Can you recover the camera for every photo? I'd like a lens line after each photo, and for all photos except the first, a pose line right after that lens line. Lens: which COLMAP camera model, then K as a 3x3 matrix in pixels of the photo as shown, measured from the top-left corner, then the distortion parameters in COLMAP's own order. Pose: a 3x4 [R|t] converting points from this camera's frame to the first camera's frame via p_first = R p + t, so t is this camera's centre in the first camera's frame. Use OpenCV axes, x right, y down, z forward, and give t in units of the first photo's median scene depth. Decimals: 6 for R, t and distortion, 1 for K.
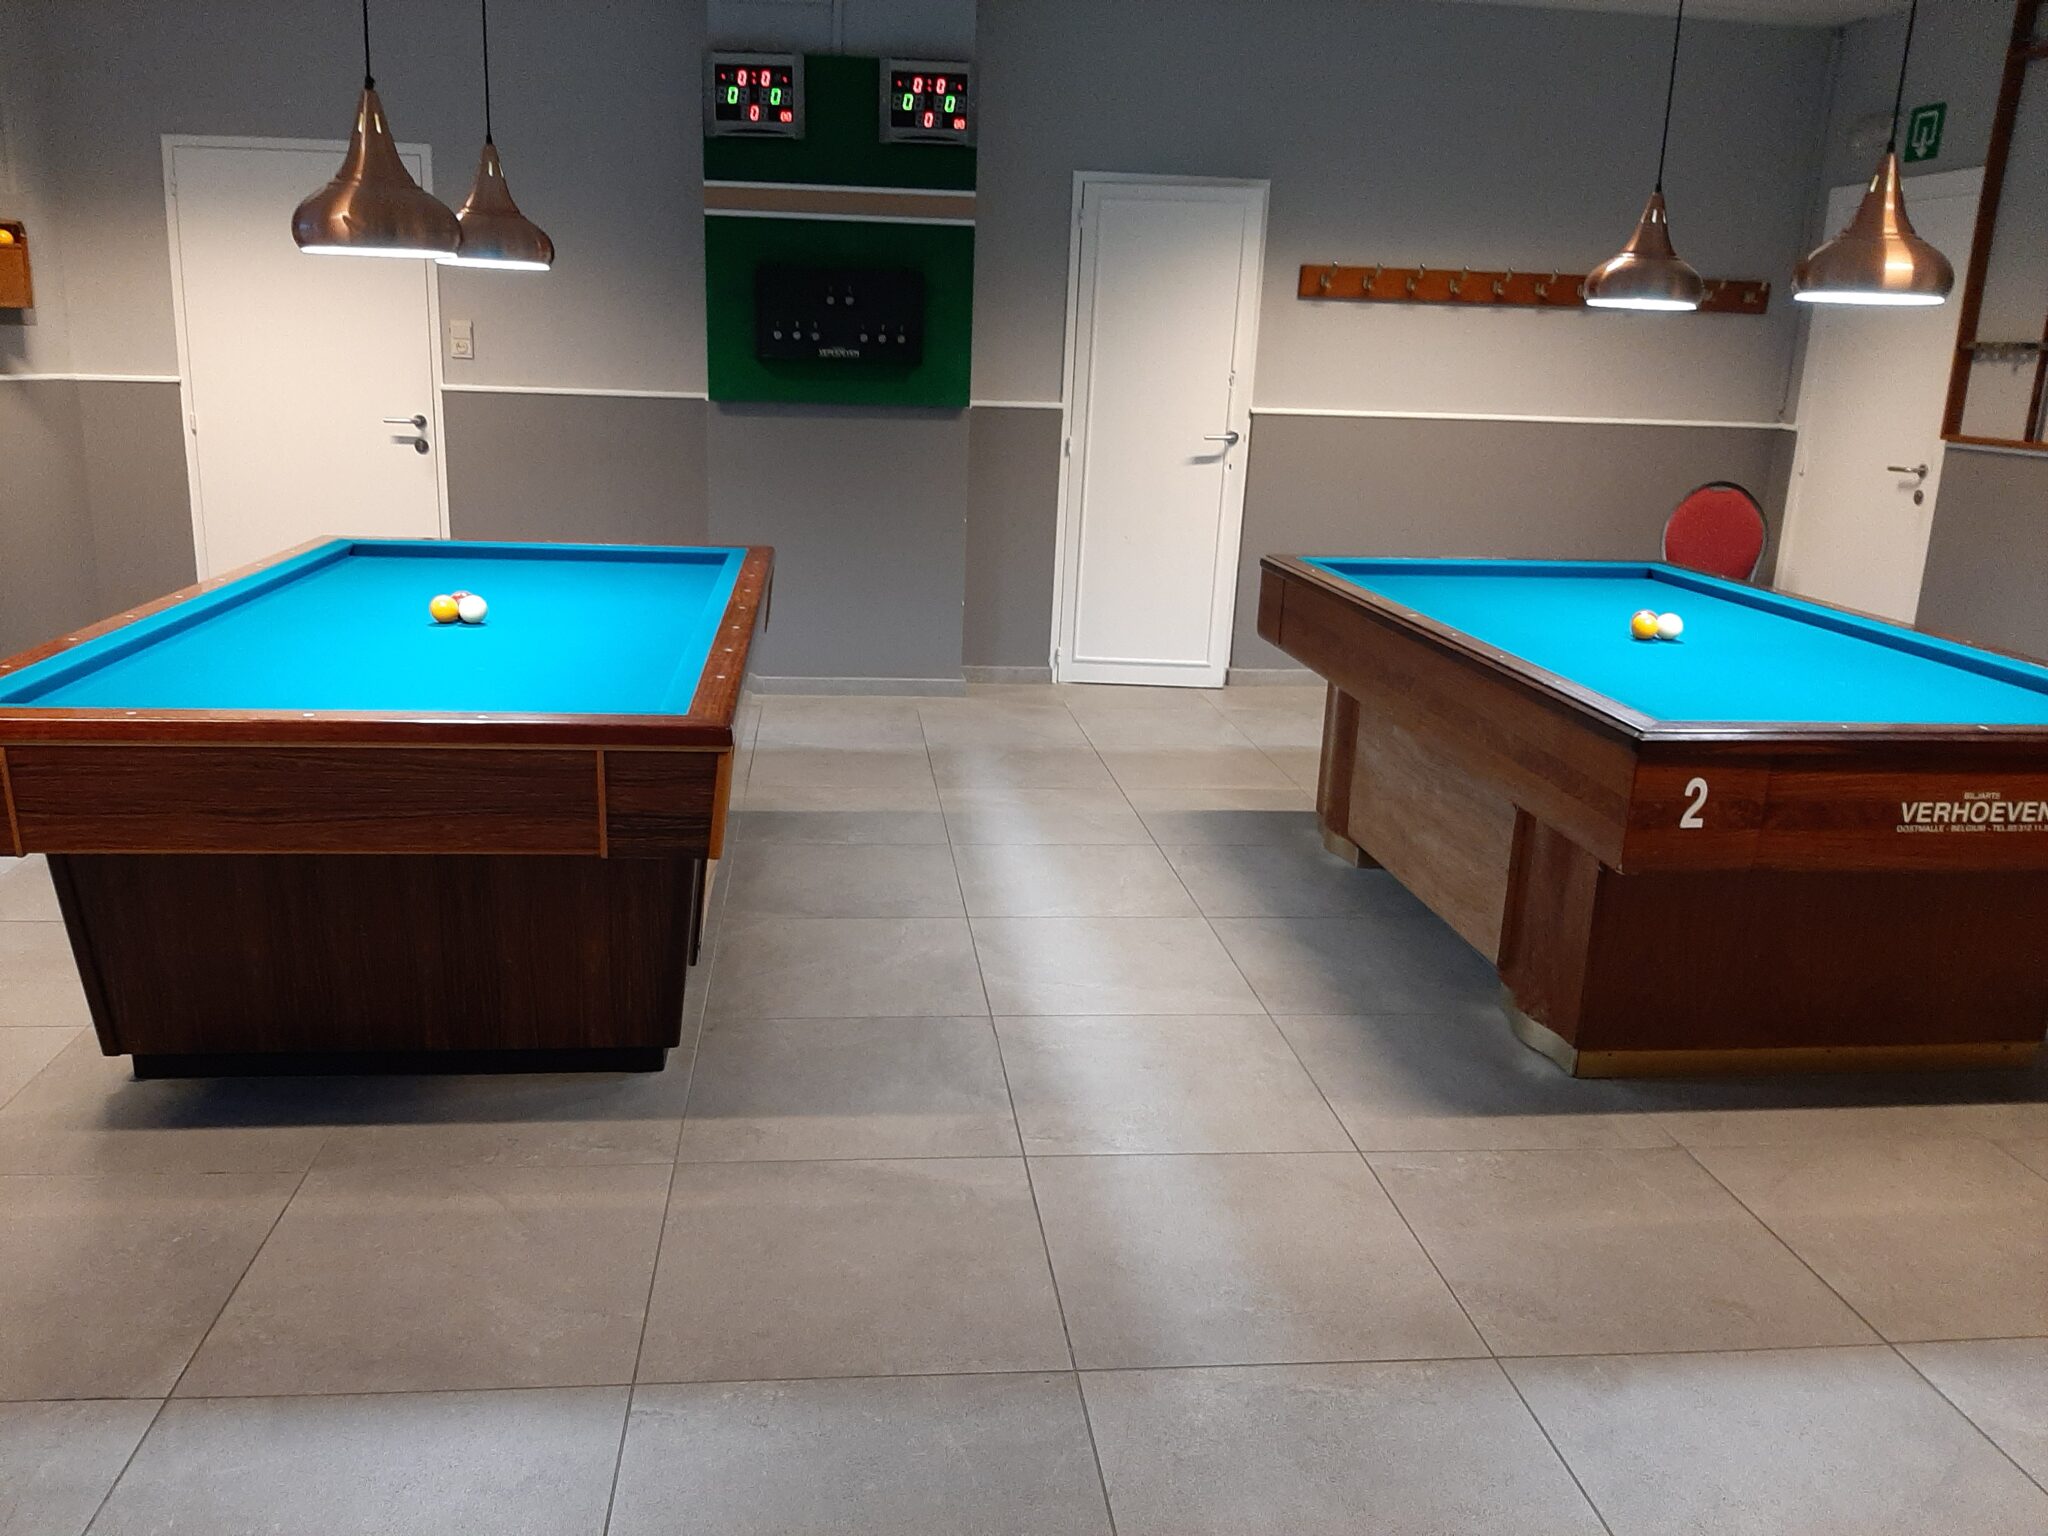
lens RADIAL K [[1552.5, 0, 995.4], [0, 1552.5, 768.3], [0, 0, 1]] dist [0.043739, -0.089358]
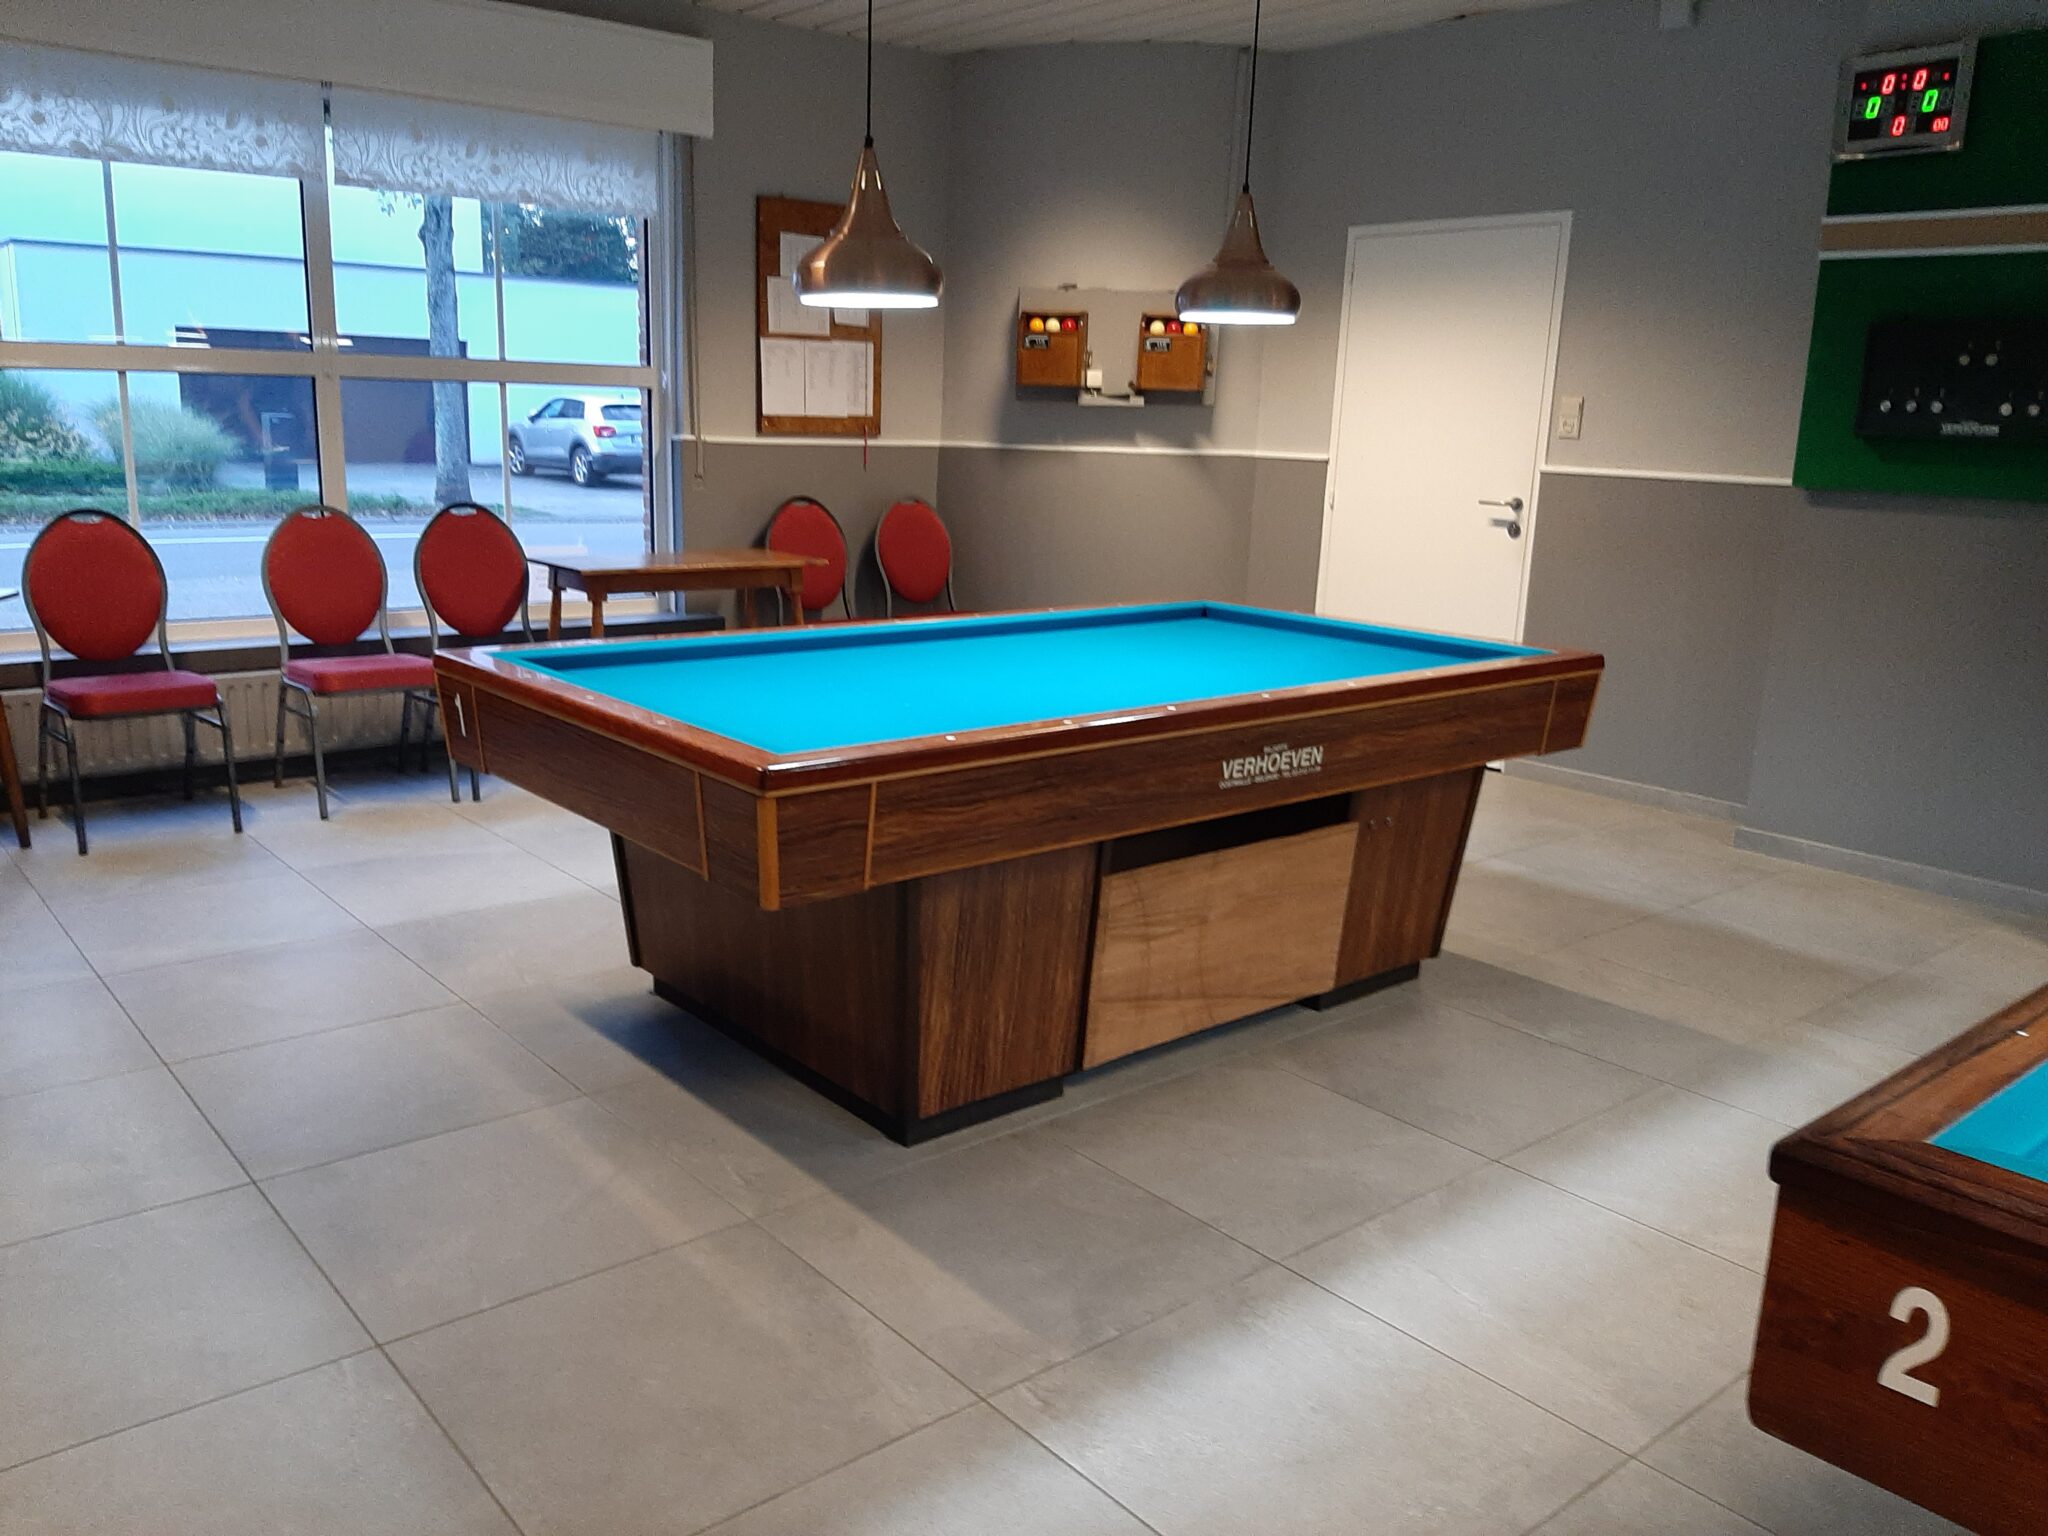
lens RADIAL K [[1590.3, 0, 1027.5], [0, 1590.3, 792.7], [0, 0, 1]] dist [0.048504, -0.109852]
pose [[0.565830, 0.178358, -0.805000, 0.349637], [-0.226327, 0.972419, 0.056368, -0.052389], [0.792851, 0.150298, 0.590591, 0.285853]]
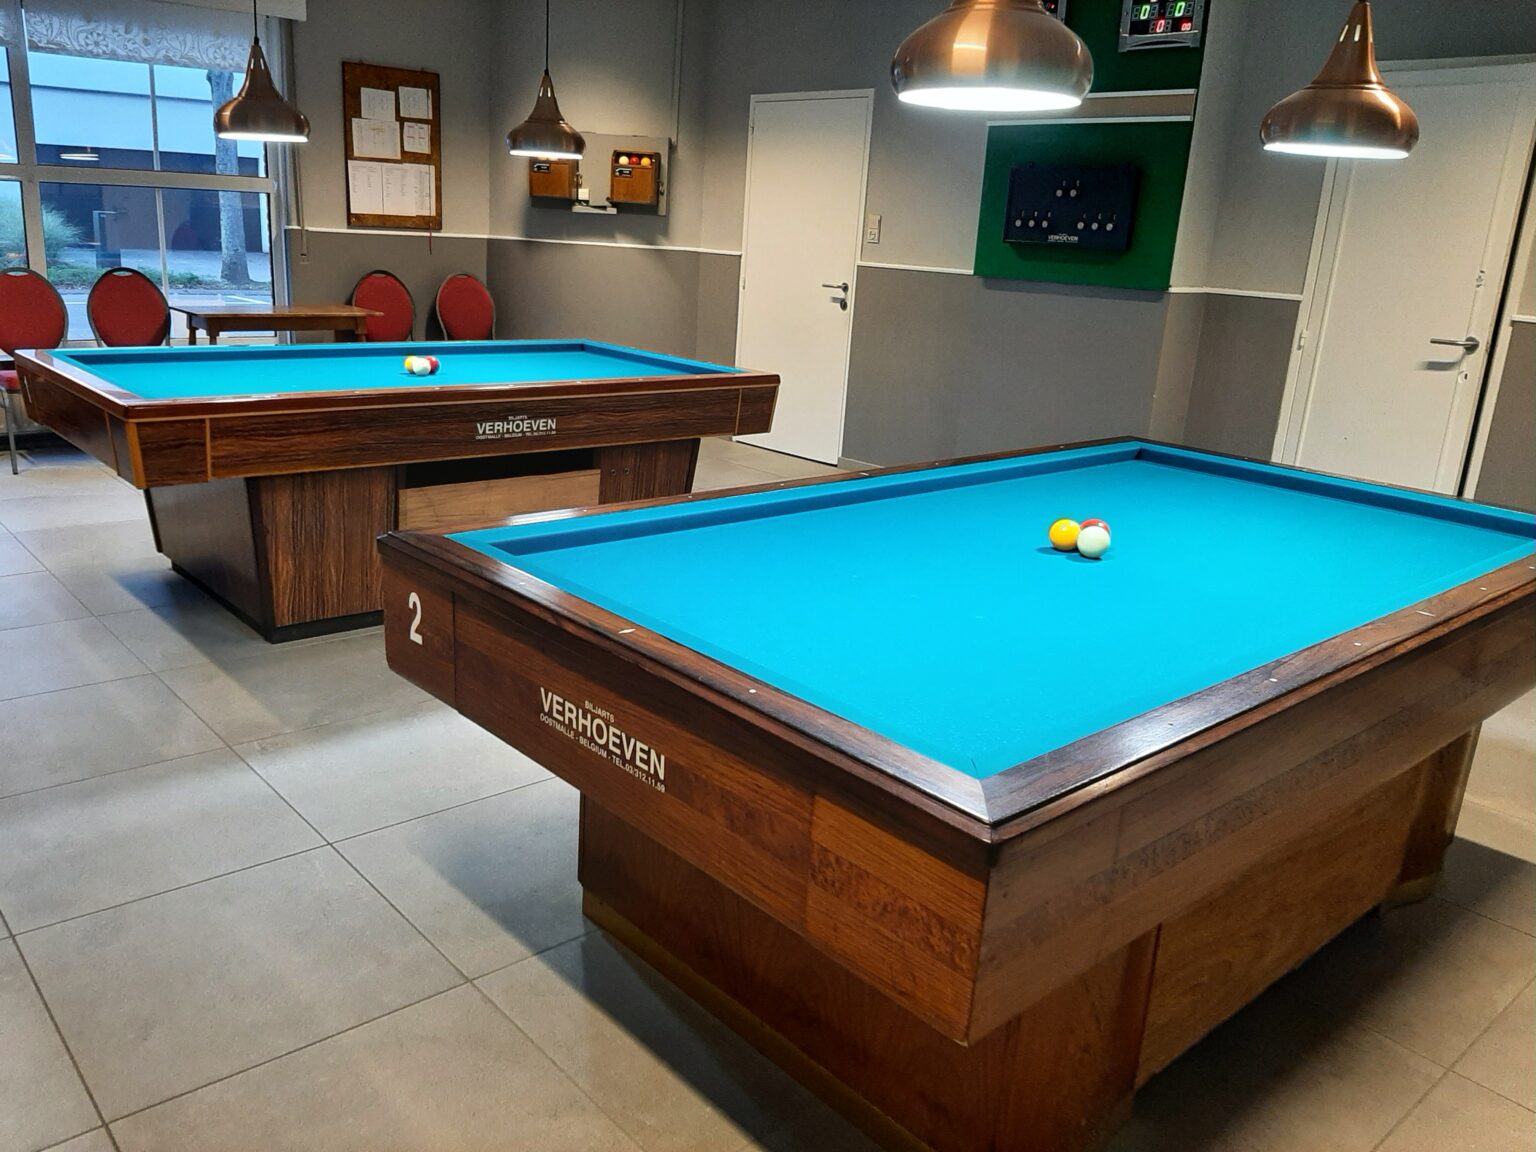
lens RADIAL K [[1192.7, 0, 770.6], [0, 1192.7, 594.5], [0, 0, 1]] dist [0.048504, -0.109852]
pose [[0.592877, 0.237396, -0.769506, 0.638519], [-0.243419, 0.963691, 0.109756, -0.071381], [0.767622, 0.122241, 0.629137, 0.380567]]
